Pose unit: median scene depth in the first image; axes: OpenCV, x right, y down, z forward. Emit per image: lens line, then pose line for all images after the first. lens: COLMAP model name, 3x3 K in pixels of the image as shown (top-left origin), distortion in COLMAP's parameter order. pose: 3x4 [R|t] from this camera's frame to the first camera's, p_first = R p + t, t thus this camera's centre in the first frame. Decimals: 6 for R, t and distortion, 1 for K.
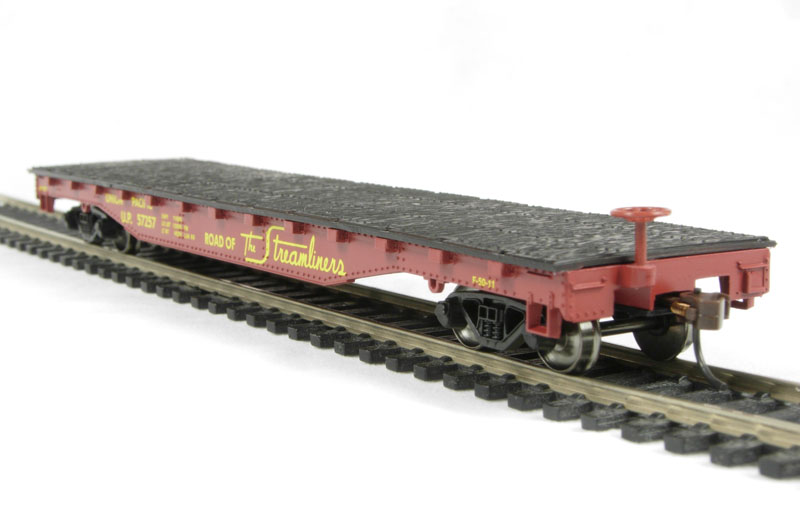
lens RADIAL K [[1446.4, 0, 400.0], [0, 1446.4, 262.0], [0, 0, 1]] dist [0.011485, -0.073739]
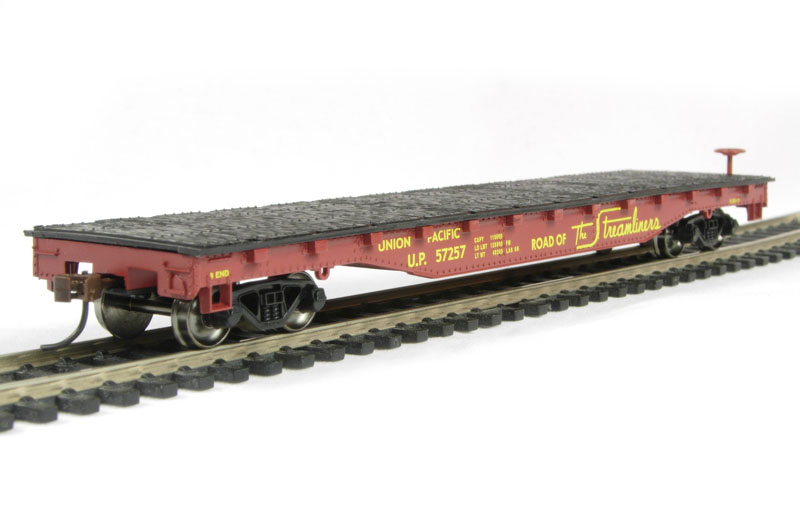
lens RADIAL K [[1446.4, 0, 400.0], [0, 1446.4, 261.5], [0, 0, 1]] dist [0.011485, -0.073739]
pose [[-0.283895, -0.174370, 0.942867, -1.153903], [0.086225, 0.974699, 0.206219, -0.240273], [-0.954971, 0.139844, -0.261677, 1.465560]]
